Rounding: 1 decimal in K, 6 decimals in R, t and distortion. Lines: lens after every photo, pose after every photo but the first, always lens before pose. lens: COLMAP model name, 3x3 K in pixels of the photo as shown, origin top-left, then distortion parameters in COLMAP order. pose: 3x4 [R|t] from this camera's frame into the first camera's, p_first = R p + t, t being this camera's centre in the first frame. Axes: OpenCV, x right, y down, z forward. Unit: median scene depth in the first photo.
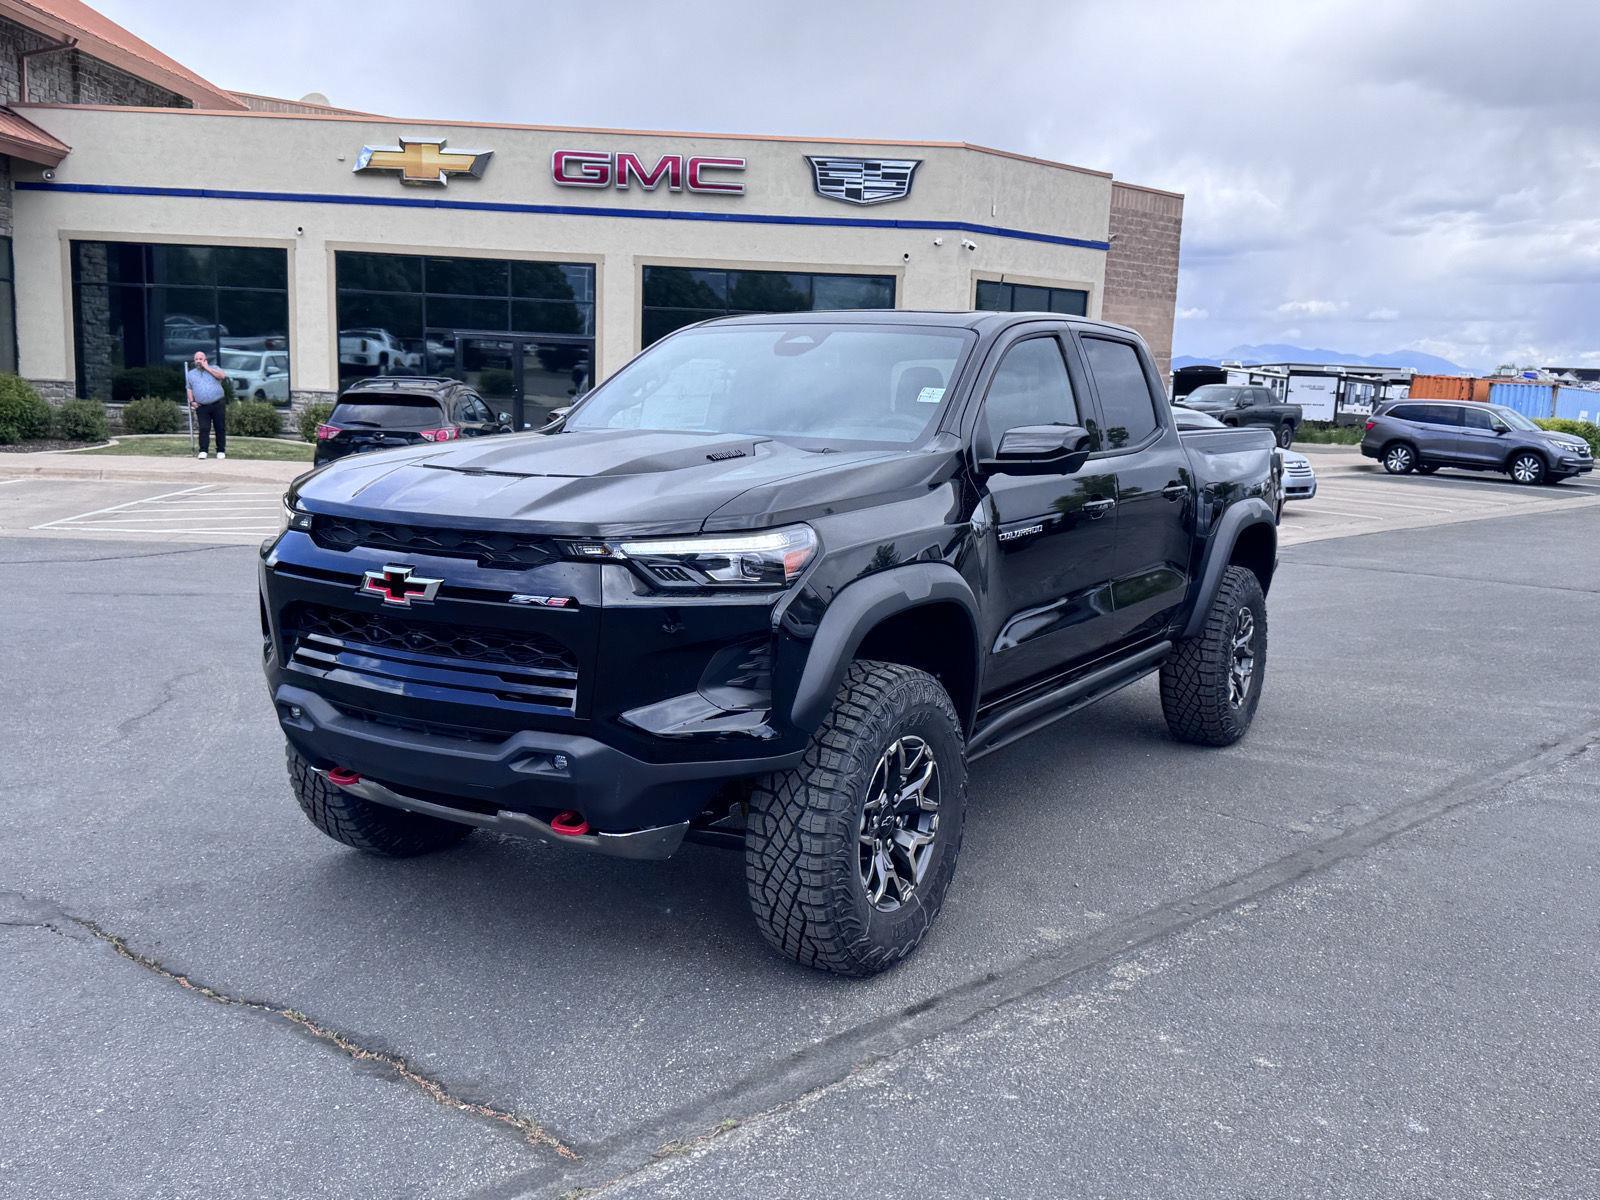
lens RADIAL K [[1445.0, 0, 807.5], [0, 1445.0, 618.4], [0, 0, 1]] dist [0.164287, -0.321334]
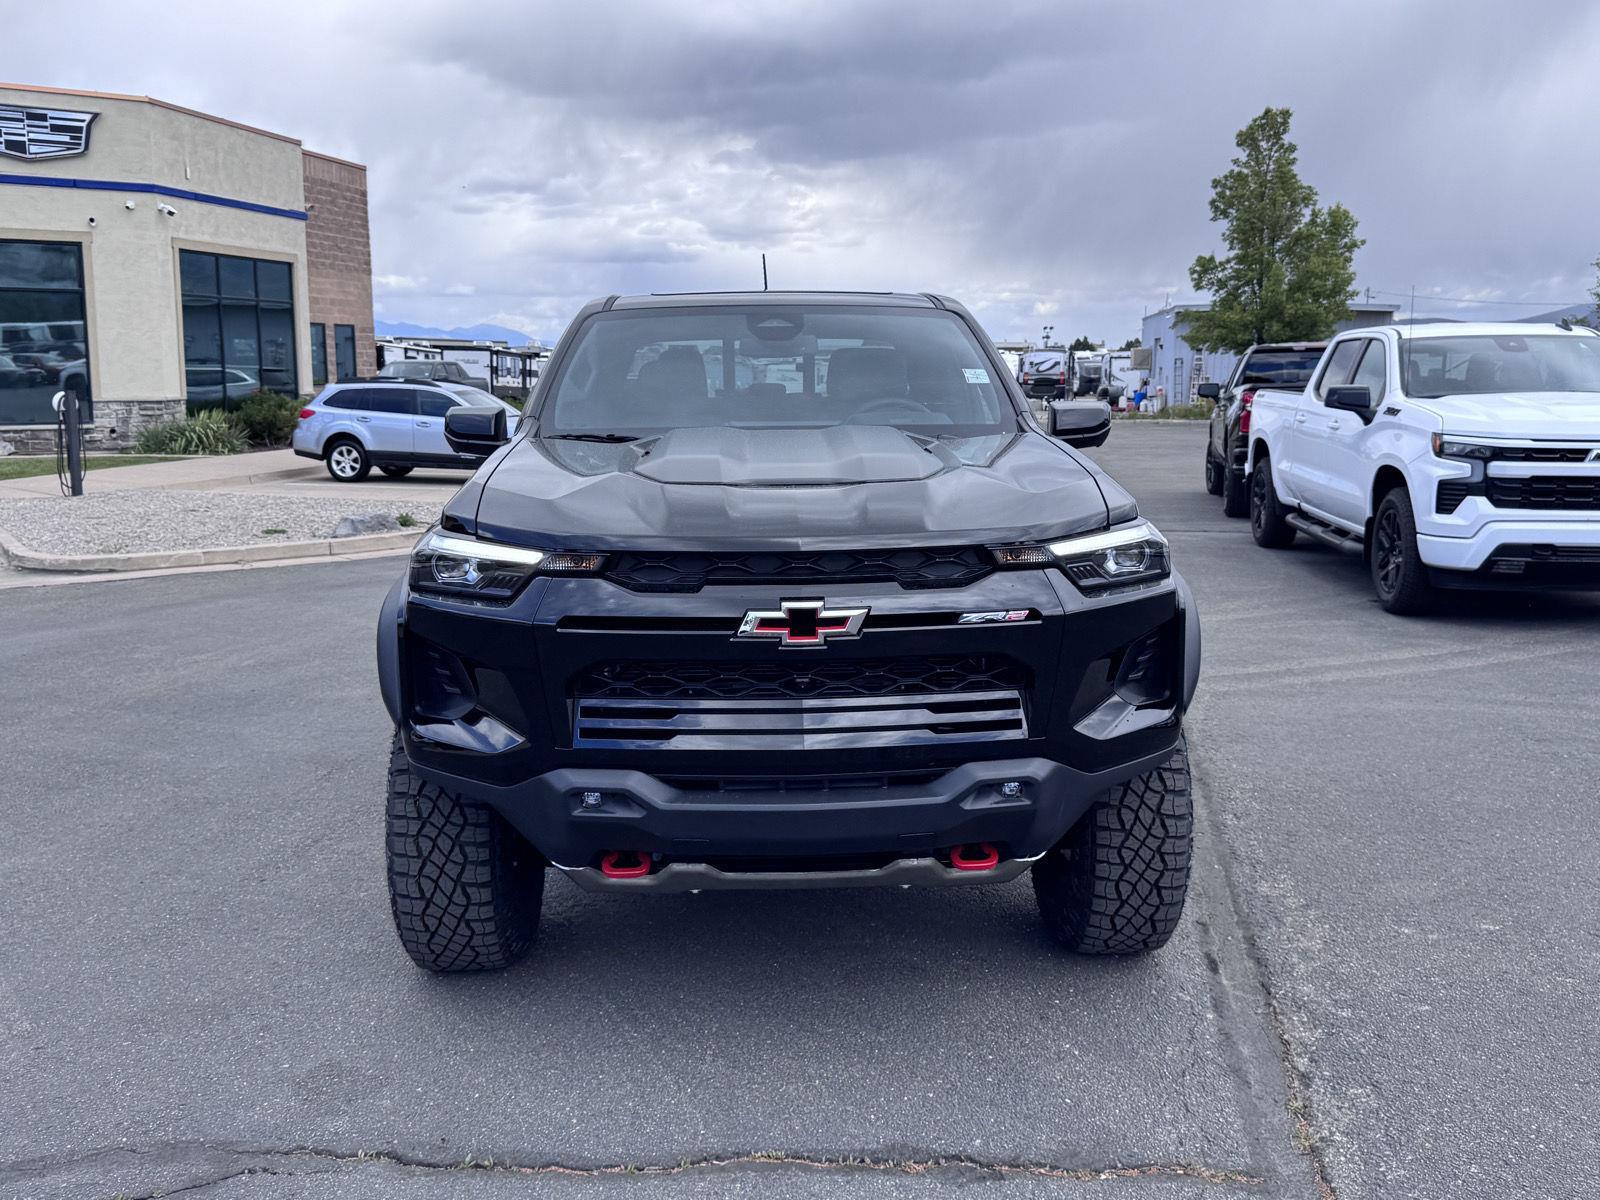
lens RADIAL K [[1447.5, 0, 800.0], [0, 1447.5, 600.0], [0, 0, 1]] dist [0.162832, -0.305103]
pose [[0.831114, -0.119937, 0.543015, -0.598639], [0.117330, 0.992303, 0.039593, -0.056272], [-0.543584, 0.030805, 0.838789, 0.233805]]
